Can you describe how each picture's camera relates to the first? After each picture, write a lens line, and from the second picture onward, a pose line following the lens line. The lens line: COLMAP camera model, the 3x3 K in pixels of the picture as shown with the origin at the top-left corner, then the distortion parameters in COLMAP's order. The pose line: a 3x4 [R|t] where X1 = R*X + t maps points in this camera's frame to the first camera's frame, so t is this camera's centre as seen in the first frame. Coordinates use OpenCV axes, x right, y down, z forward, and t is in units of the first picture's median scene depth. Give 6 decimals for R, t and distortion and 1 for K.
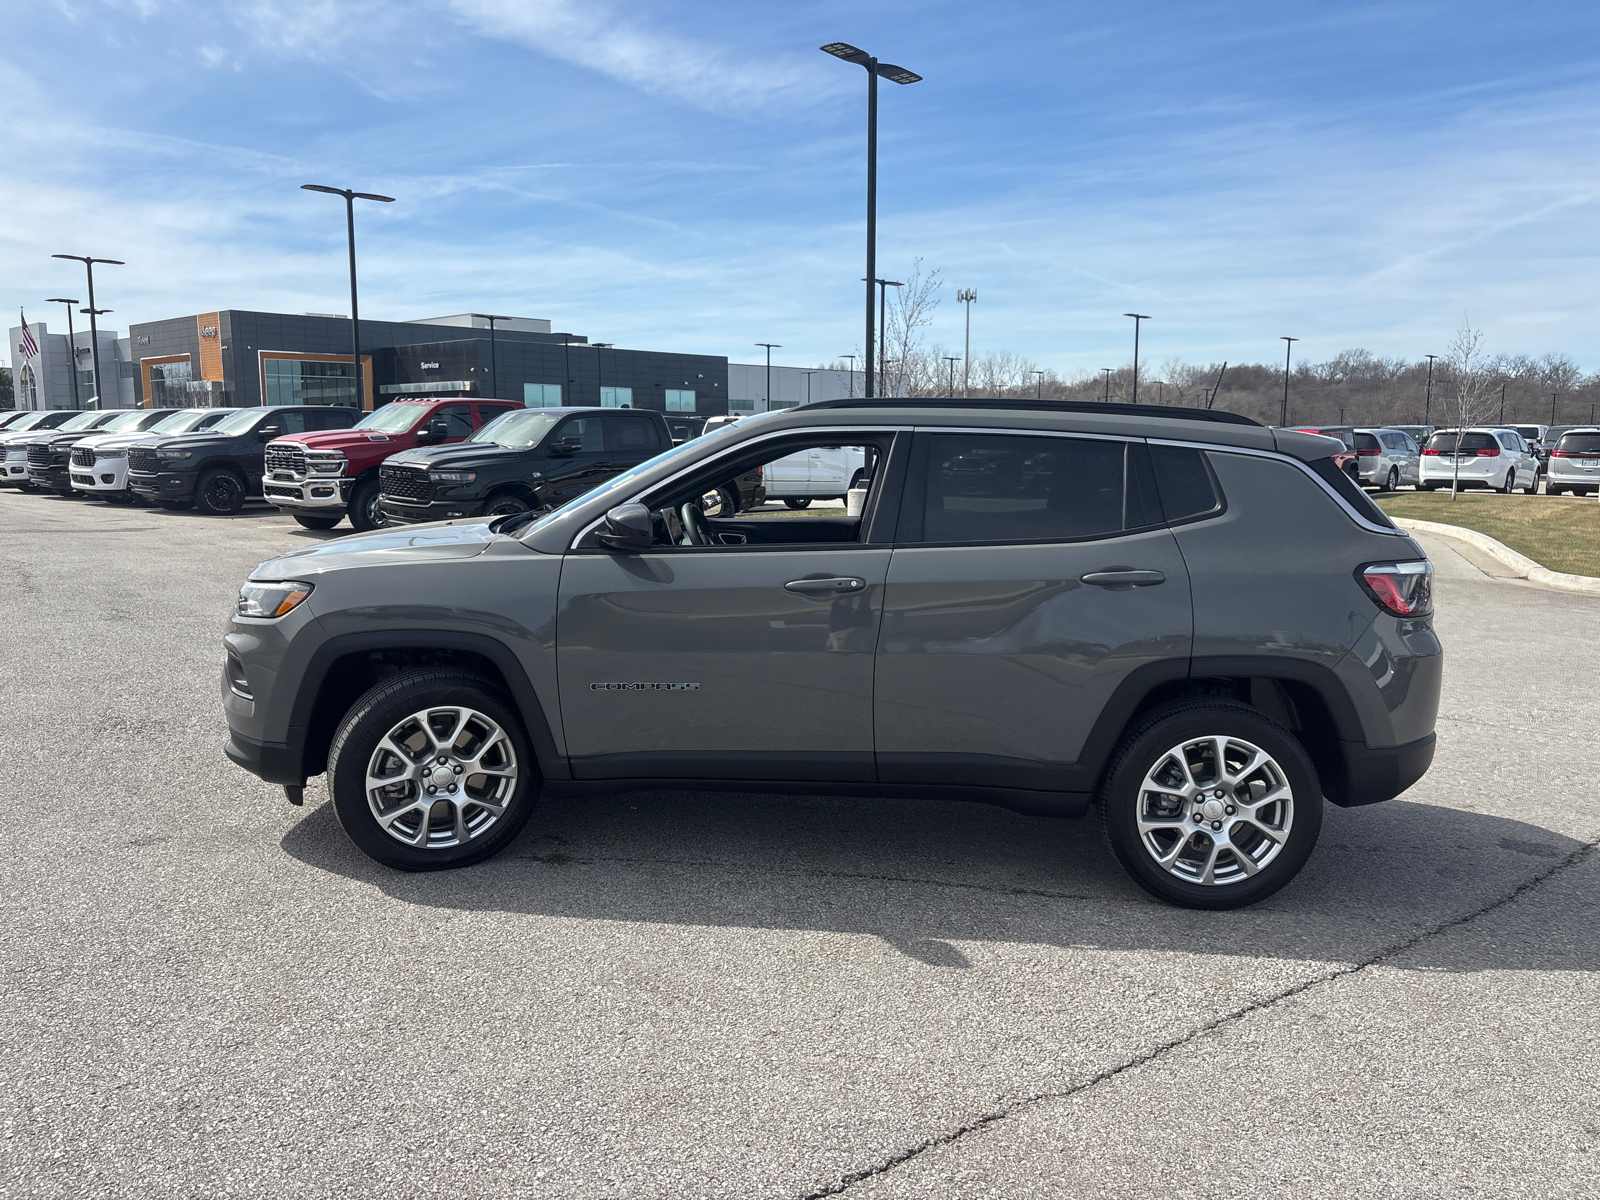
lens RADIAL K [[1207.2, 0, 796.4], [0, 1207.2, 600.9], [0, 0, 1]] dist [0.045324, -0.061972]
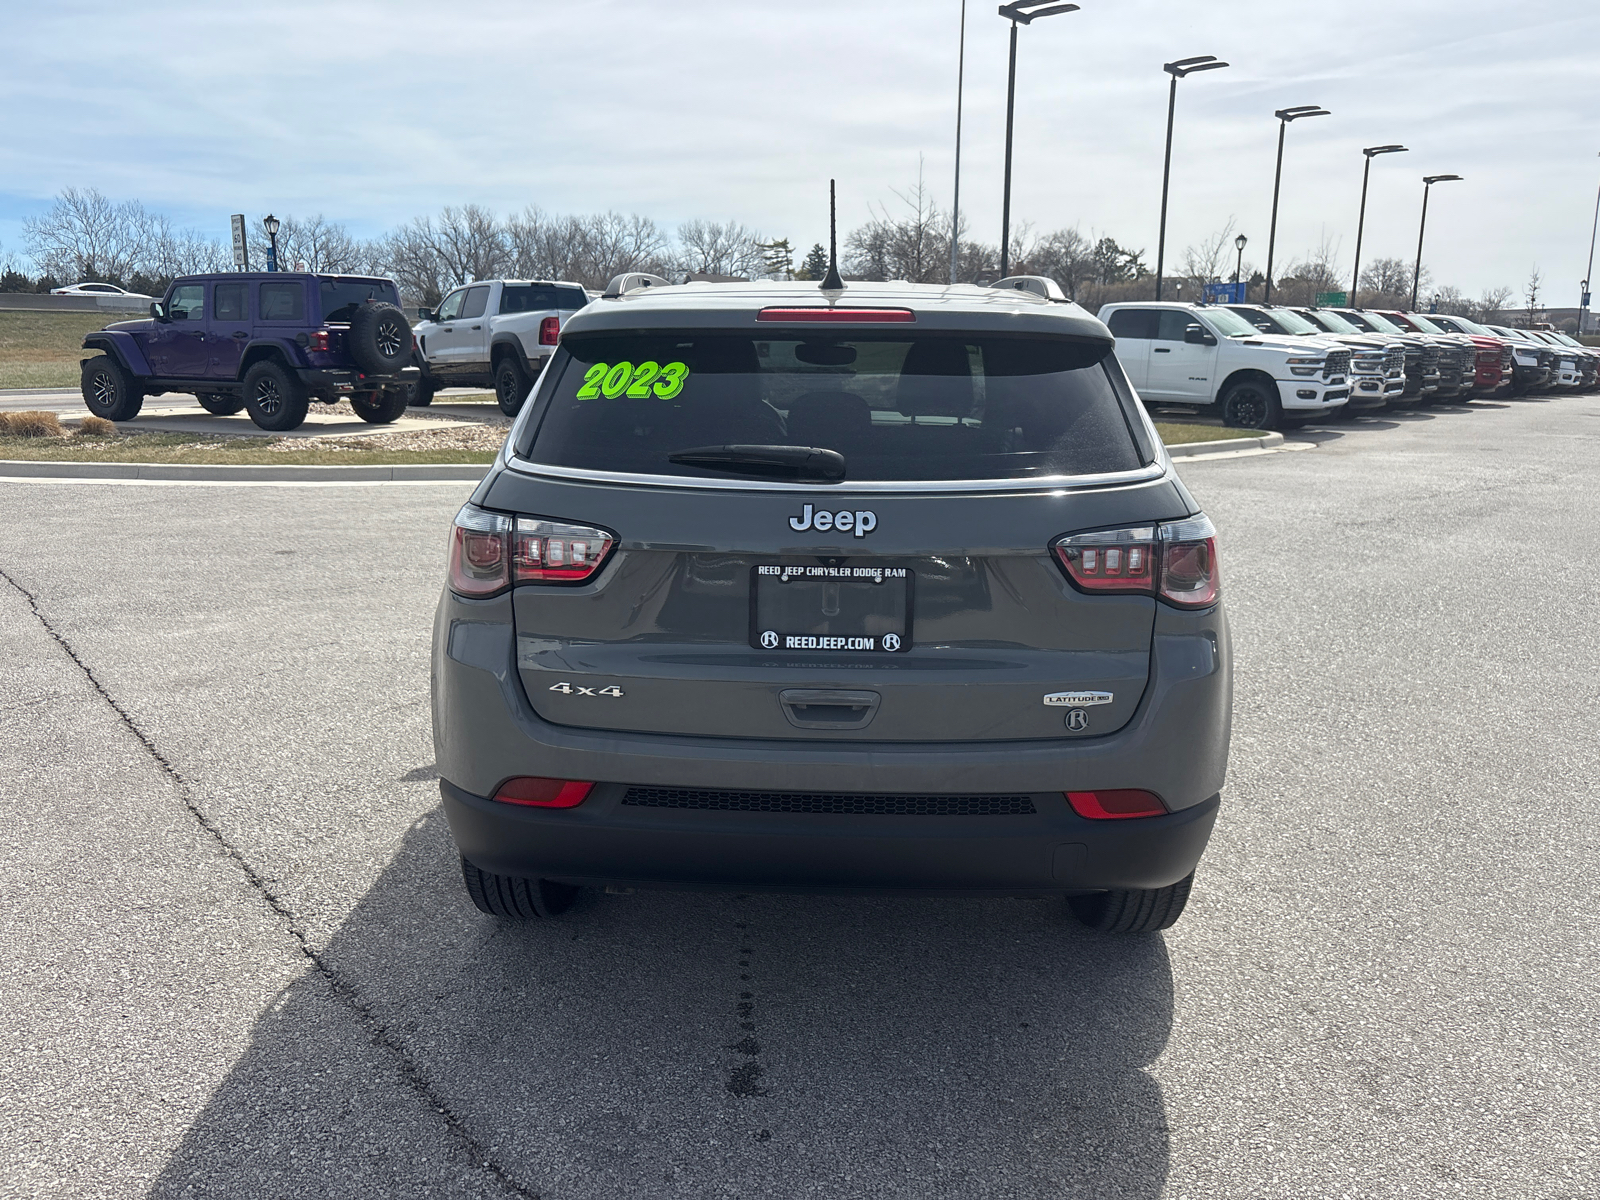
lens RADIAL K [[1221.5, 0, 762.2], [0, 1221.5, 596.1], [0, 0, 1]] dist [0.009884, 0.002111]
pose [[0.024315, 0.188797, -0.981715, 0.164508], [-0.134131, 0.973742, 0.183942, -0.017858], [0.990665, 0.127206, 0.049000, 0.162257]]
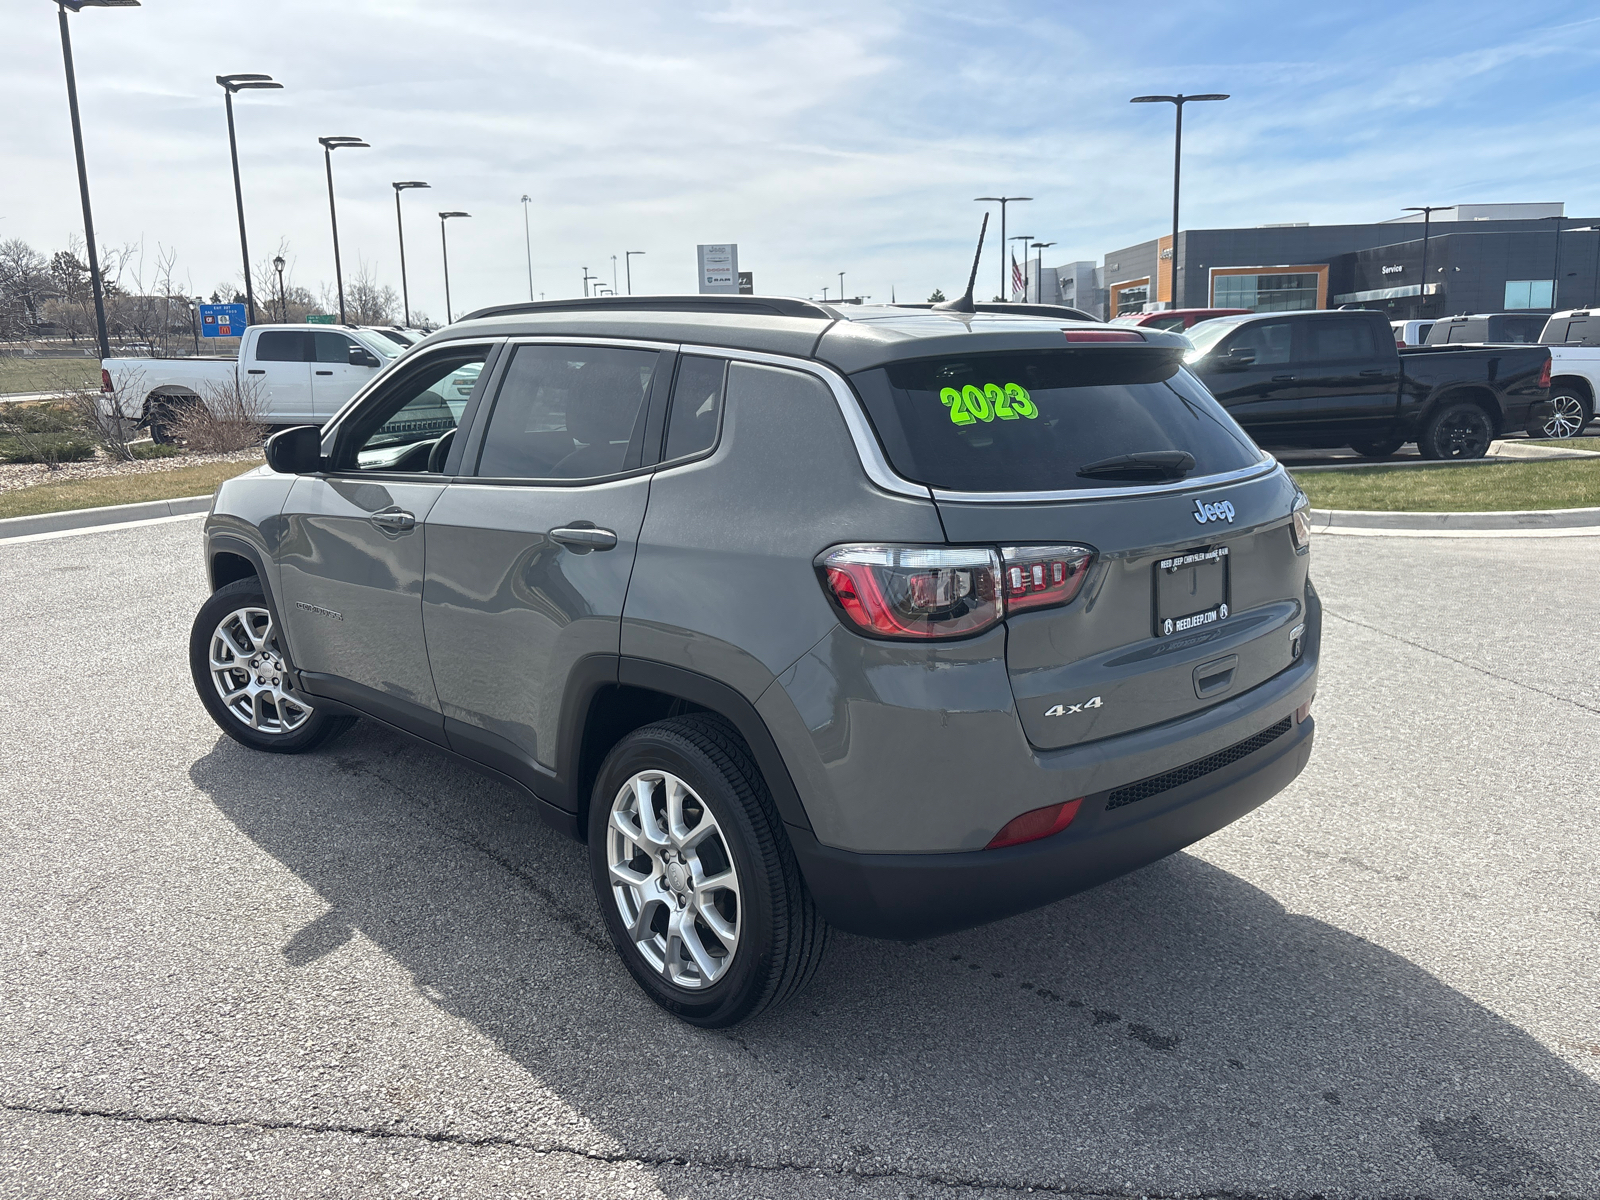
lens RADIAL K [[1225.4, 0, 797.4], [0, 1225.4, 582.0], [0, 0, 1]] dist [0.013160, -0.007056]
pose [[0.719544, 0.098714, -0.687395, 0.125625], [-0.063872, 0.995057, 0.076037, -0.008098], [0.691503, -0.010807, 0.722293, 0.078581]]
